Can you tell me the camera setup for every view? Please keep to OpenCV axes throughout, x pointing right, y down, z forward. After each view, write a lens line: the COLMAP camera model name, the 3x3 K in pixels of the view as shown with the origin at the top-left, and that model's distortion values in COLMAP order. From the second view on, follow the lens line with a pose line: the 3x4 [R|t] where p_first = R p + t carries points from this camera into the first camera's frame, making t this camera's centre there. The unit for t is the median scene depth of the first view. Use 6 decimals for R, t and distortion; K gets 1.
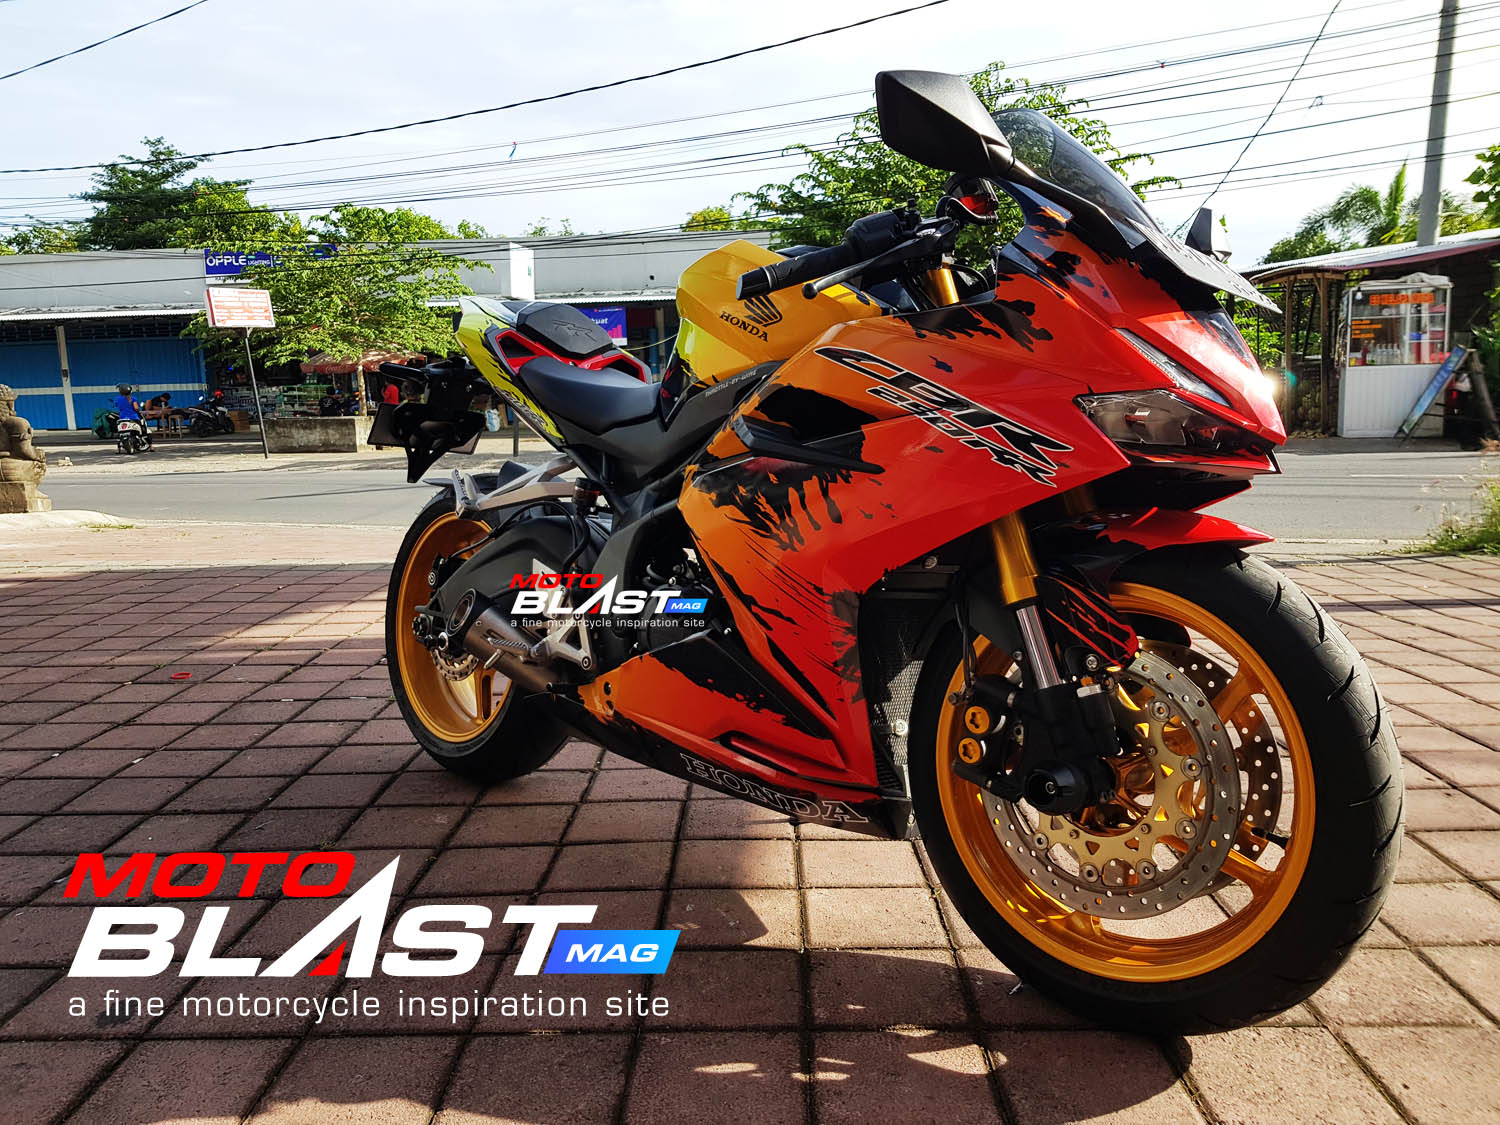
lens RADIAL K [[1187.1, 0, 737.3], [0, 1187.1, 539.2], [0, 0, 1]] dist [0.077218, -0.122748]
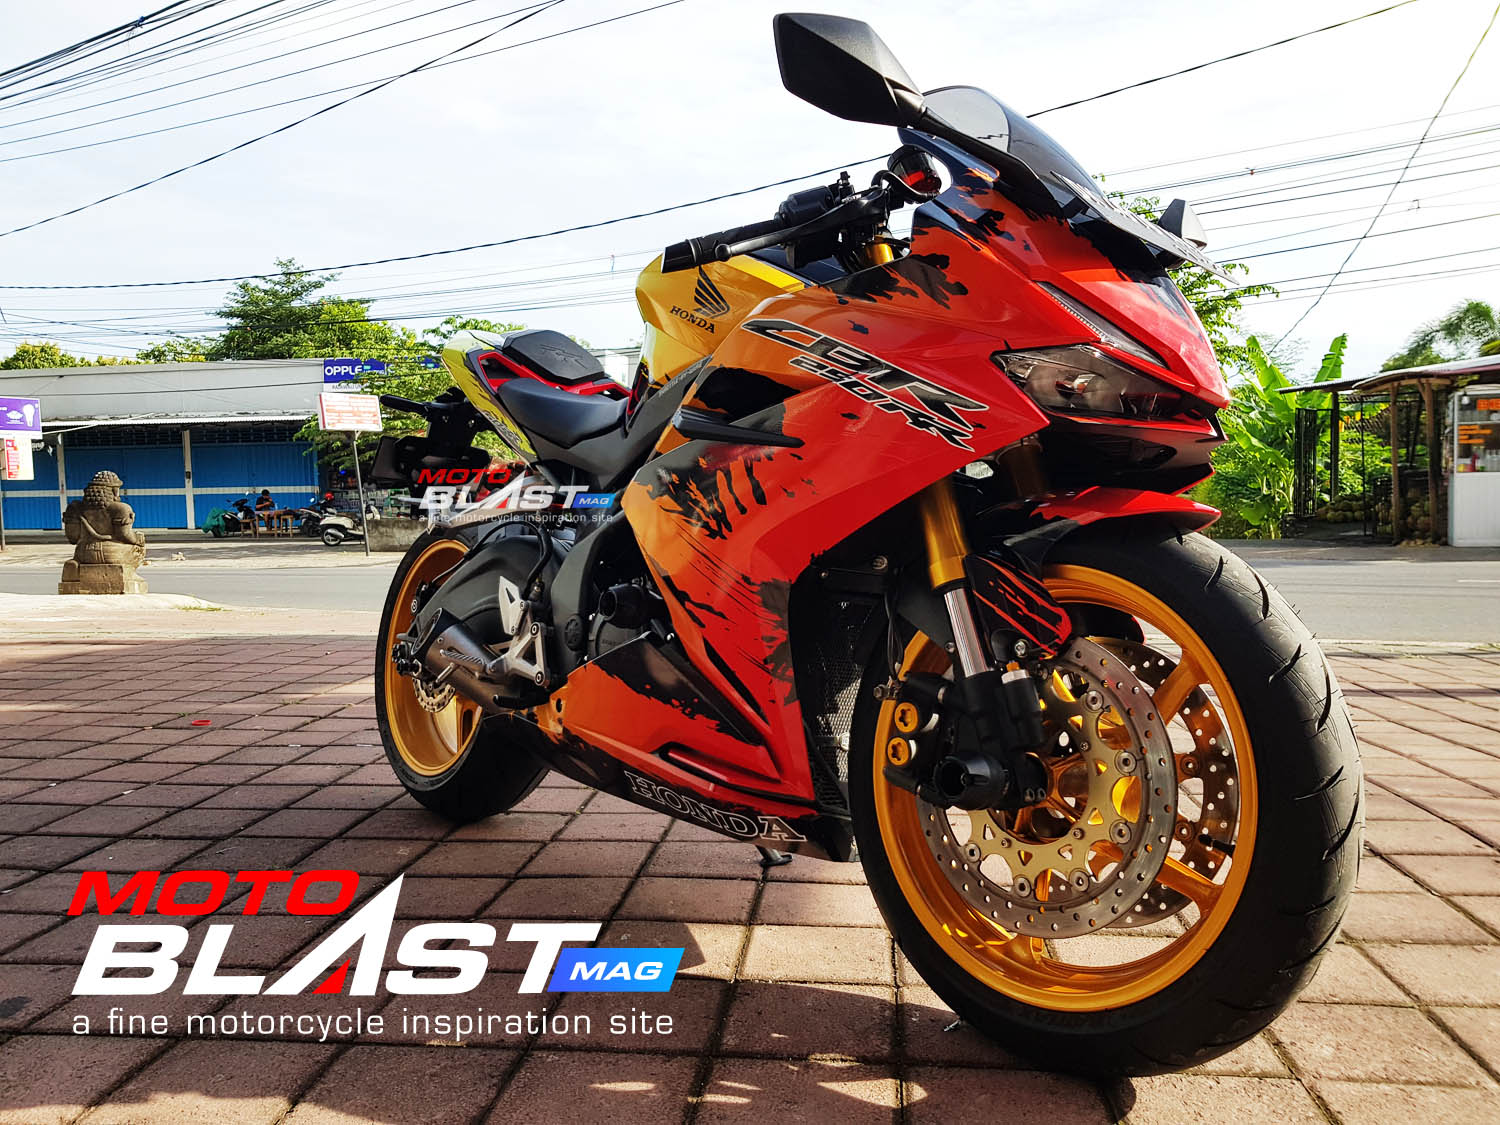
lens RADIAL K [[1187.1, 0, 737.3], [0, 1187.1, 539.2], [0, 0, 1]] dist [0.077218, -0.122748]
pose [[0.996432, 0.015111, -0.083034, 0.109726], [-0.022901, 0.995339, -0.093681, 0.078261], [0.081232, 0.095249, 0.992134, 0.048833]]
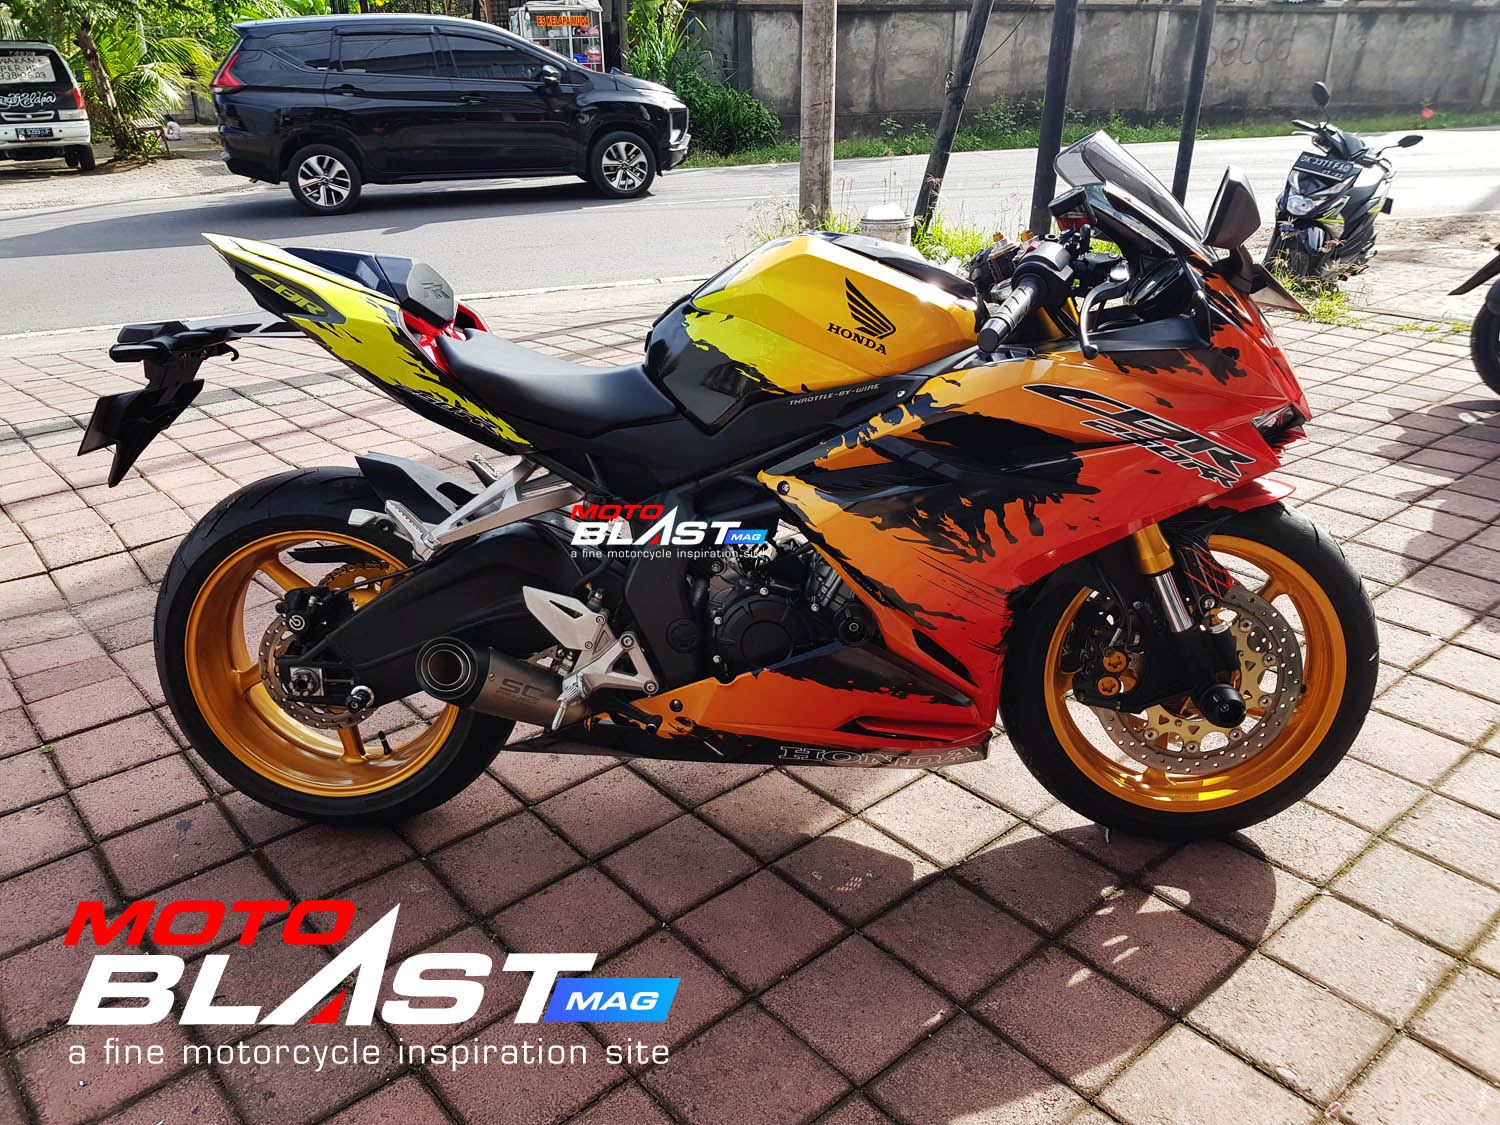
lens RADIAL K [[1187.1, 0, 737.3], [0, 1187.1, 539.2], [0, 0, 1]] dist [0.077218, -0.122748]
pose [[0.747793, -0.243715, 0.617583, -0.626446], [0.083013, 0.957212, 0.277227, -0.263445], [-0.658722, -0.156041, 0.736028, 0.273727]]
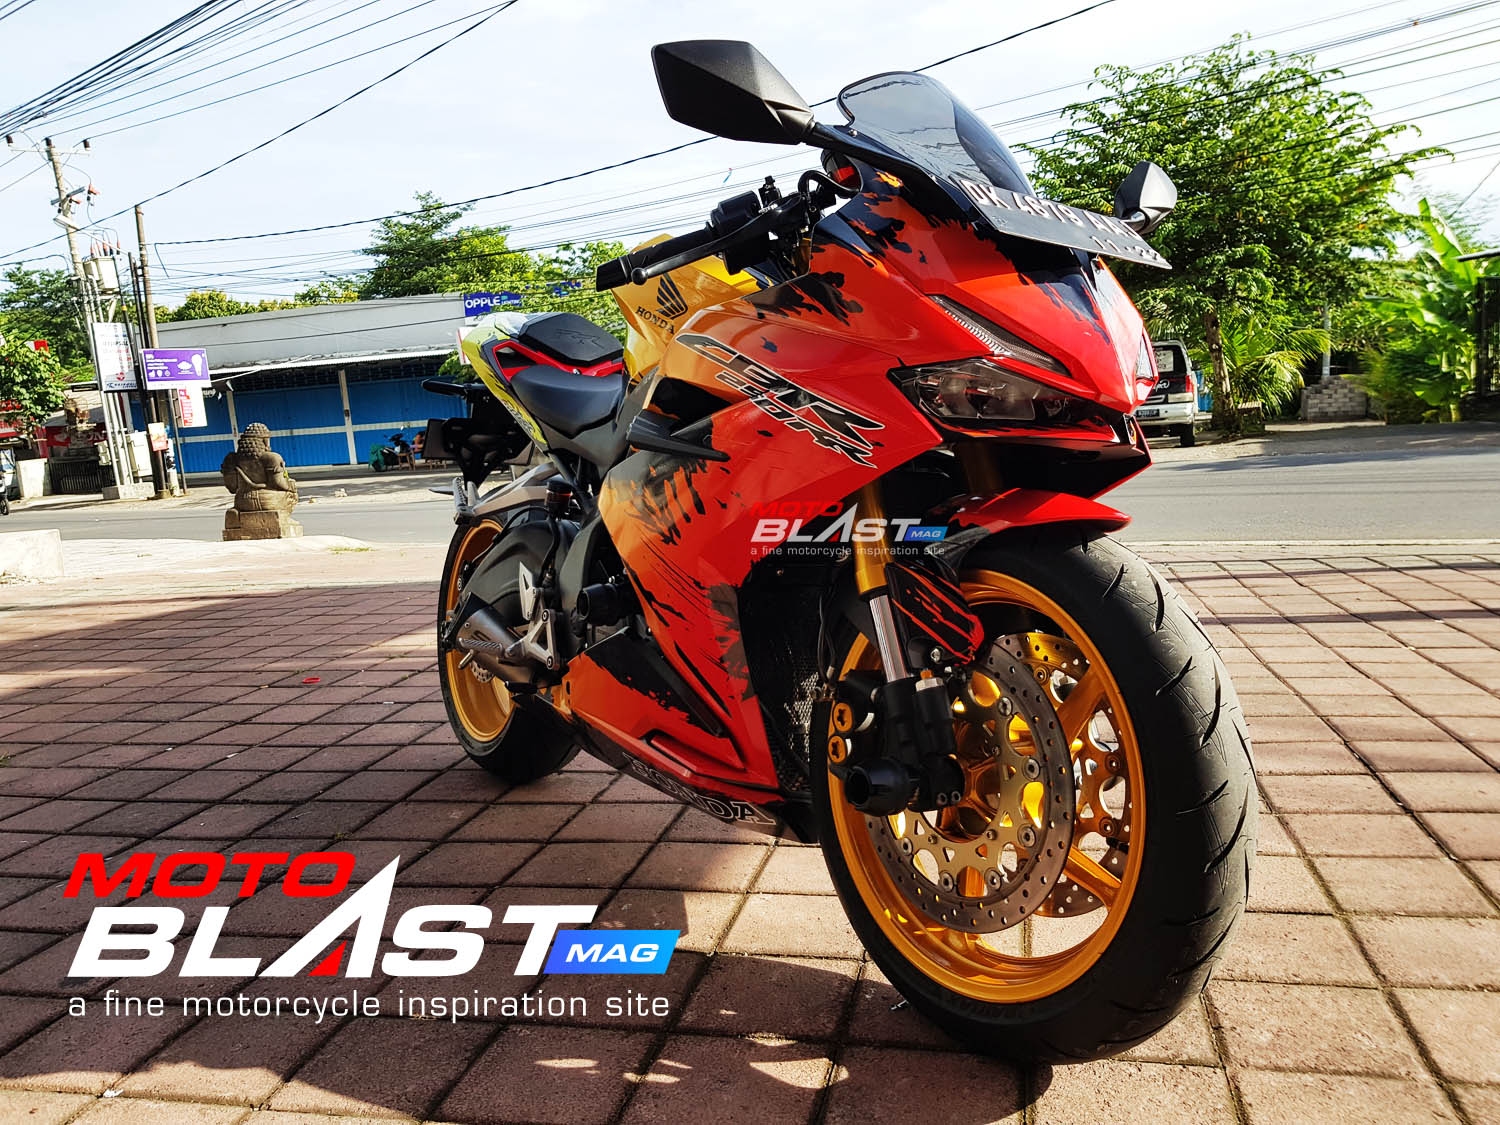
lens RADIAL K [[1187.1, 0, 731.4], [0, 1187.1, 552.7], [0, 0, 1]] dist [0.092604, -0.151248]
pose [[0.977237, -0.016288, -0.211524, 0.239622], [0.015512, 0.999865, -0.005326, 0.018013], [0.211582, 0.001924, 0.977358, 0.038827]]
